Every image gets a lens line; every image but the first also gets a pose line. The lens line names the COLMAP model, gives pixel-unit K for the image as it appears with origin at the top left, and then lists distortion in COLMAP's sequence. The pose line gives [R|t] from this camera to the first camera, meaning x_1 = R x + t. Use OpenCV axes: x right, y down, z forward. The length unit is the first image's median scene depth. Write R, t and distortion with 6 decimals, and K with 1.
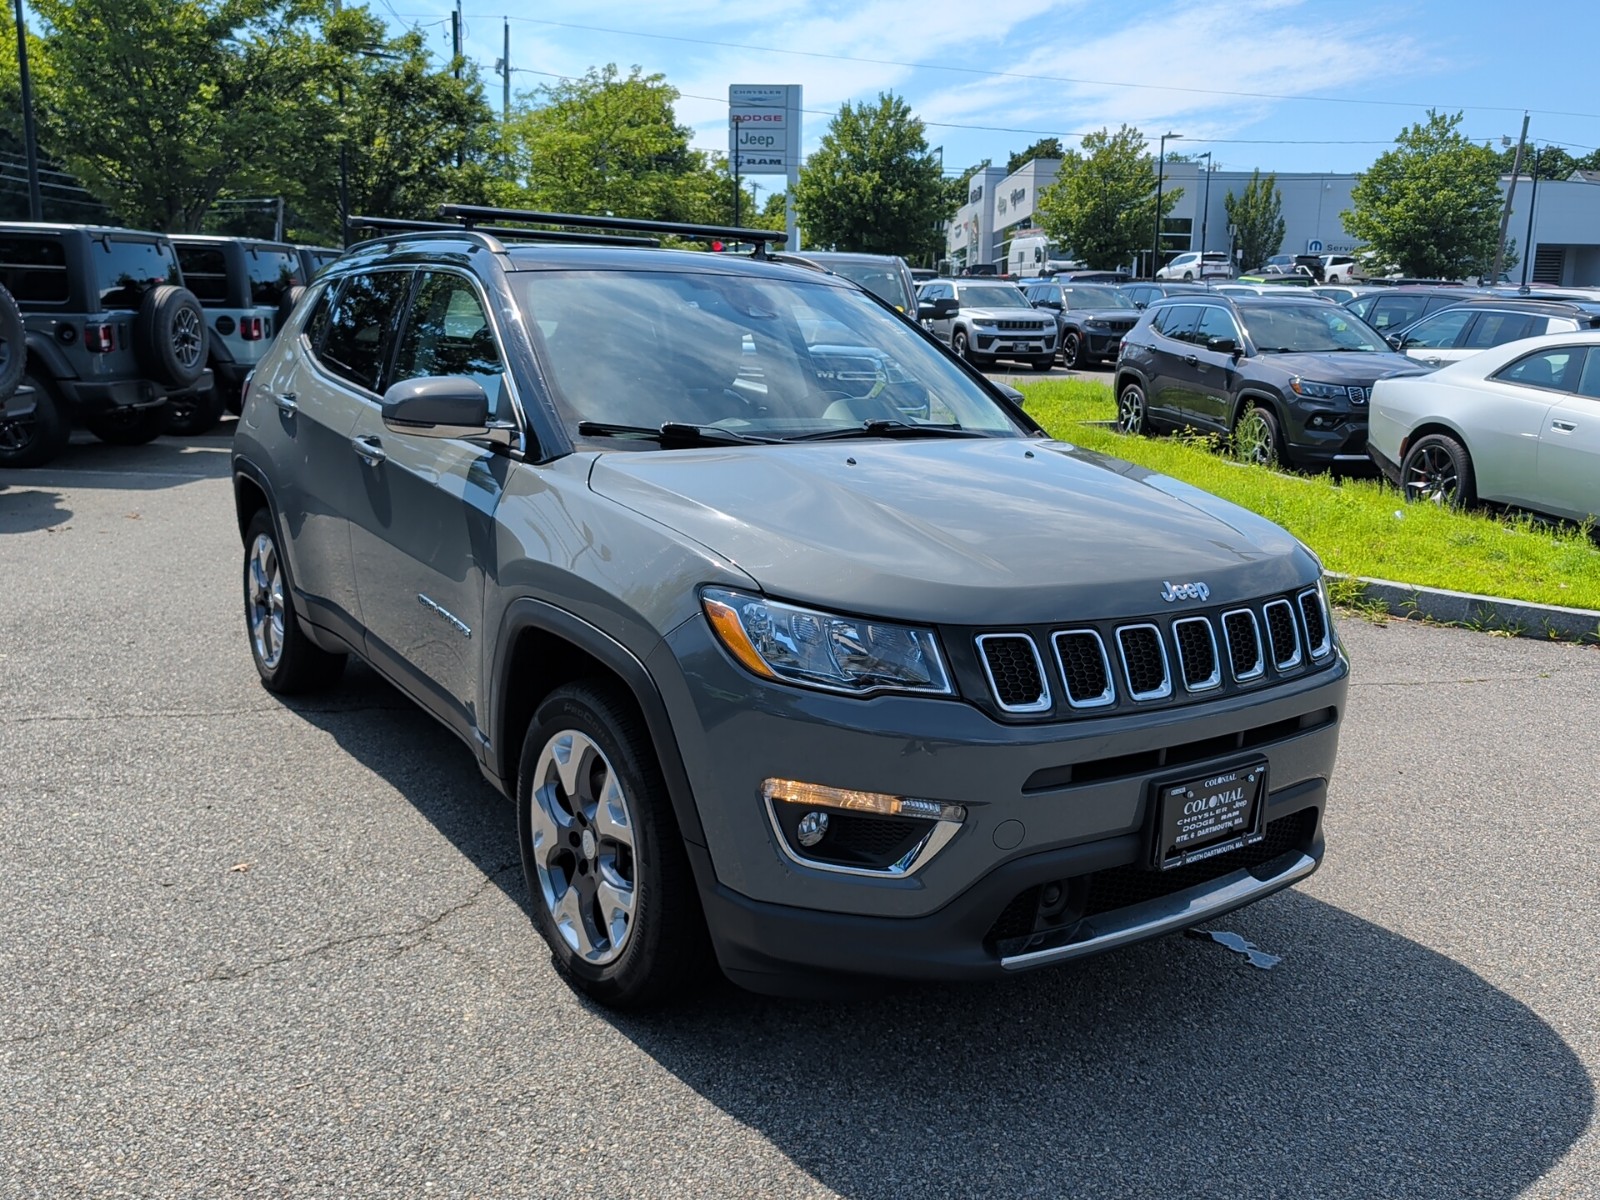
lens RADIAL K [[1337.2, 0, 806.2], [0, 1337.2, 600.6], [0, 0, 1]] dist [-0.001270, 0.002652]
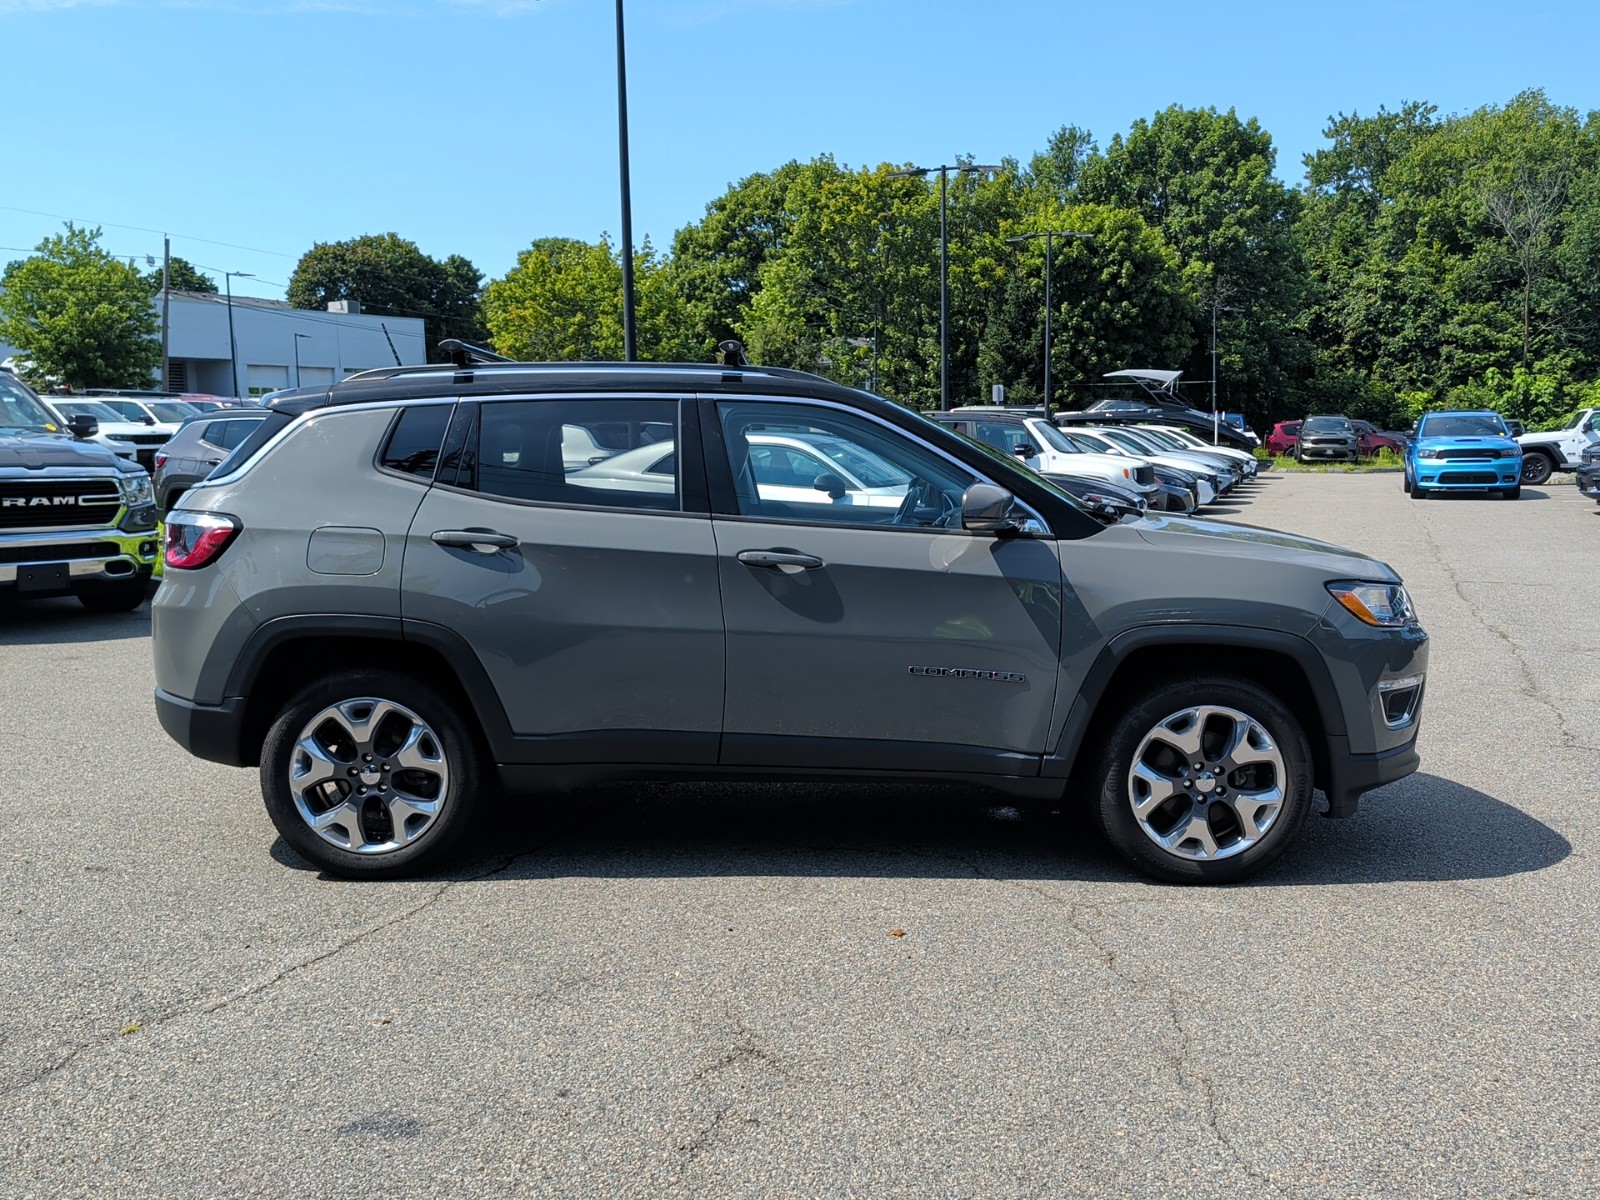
lens RADIAL K [[1345.0, 0, 802.5], [0, 1345.0, 593.7], [0, 0, 1]] dist [0.006517, -0.002639]
pose [[0.565200, -0.125377, 0.815371, -1.406297], [0.194541, 0.980765, 0.015957, -0.108024], [-0.801687, 0.149605, 0.578719, 0.429167]]
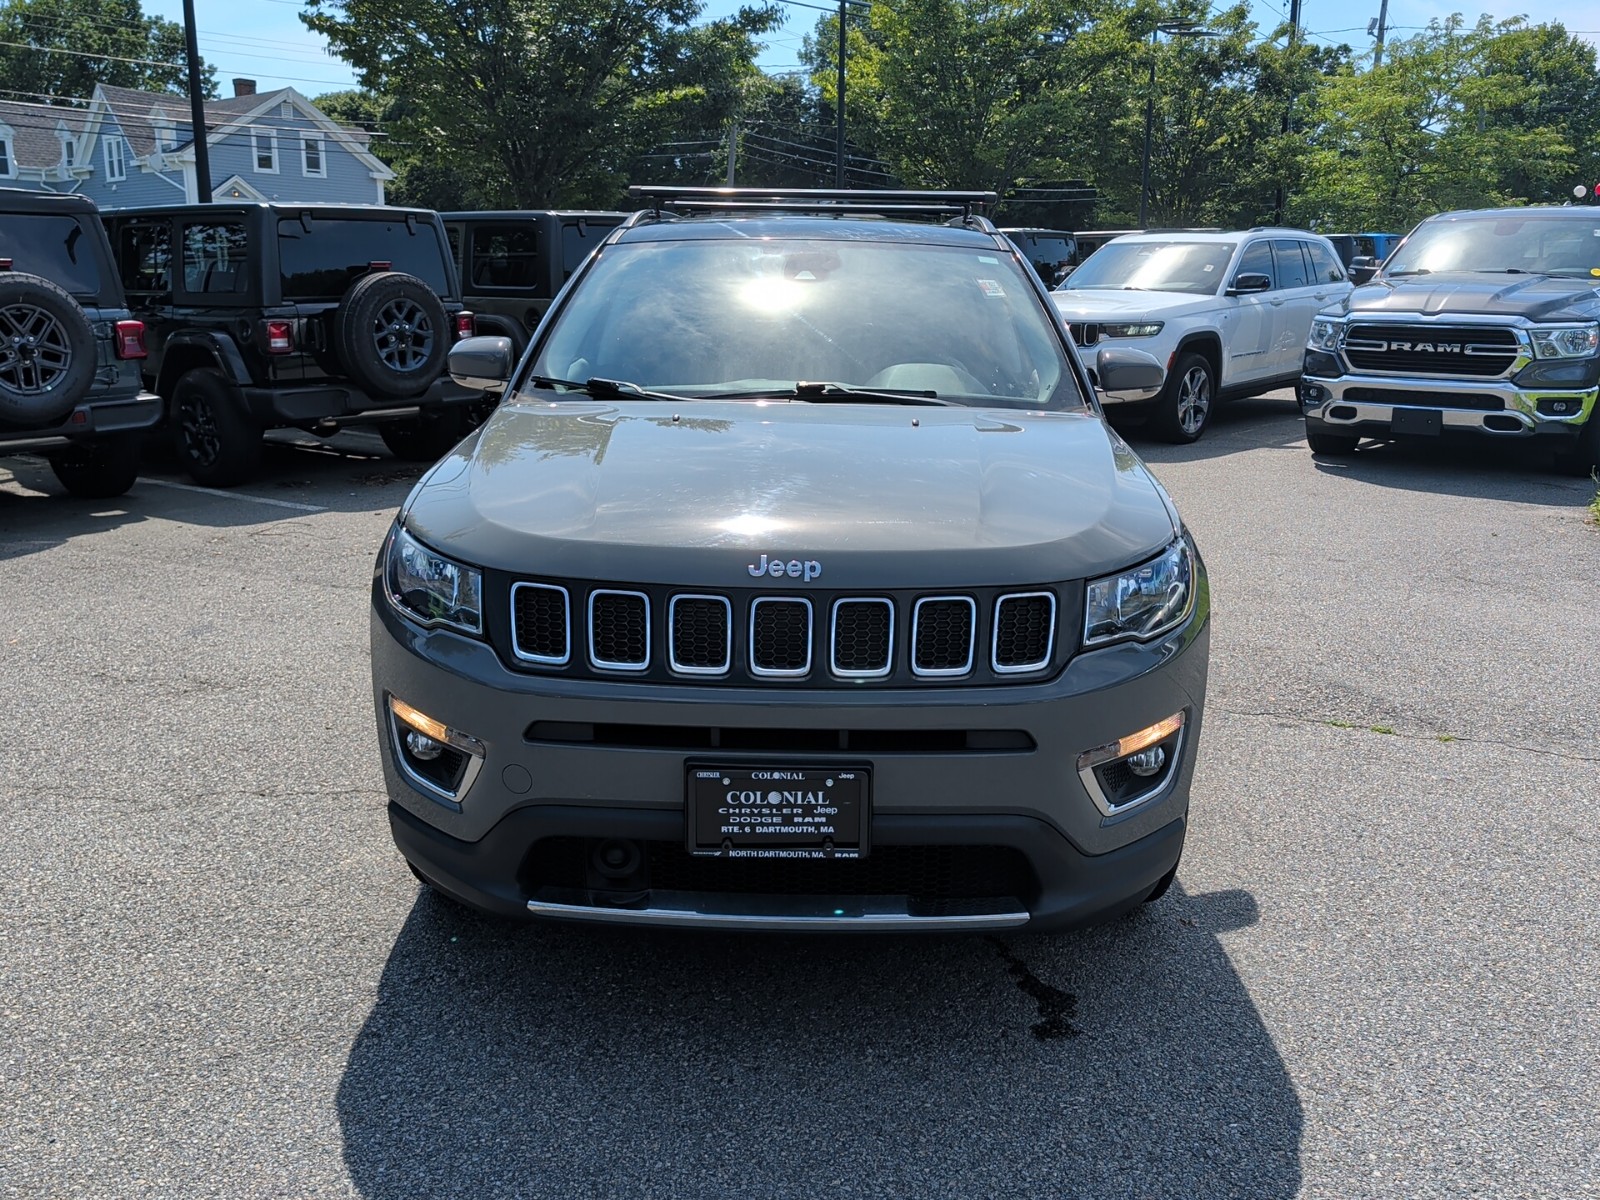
lens RADIAL K [[1342.8, 0, 812.1], [0, 1342.8, 551.1], [0, 0, 1]] dist [0.010934, 0.001814]
pose [[0.814889, 0.091740, -0.572310, 0.757088], [-0.102986, 0.994601, 0.012795, -0.029399], [0.570394, 0.048513, 0.819937, 0.227620]]
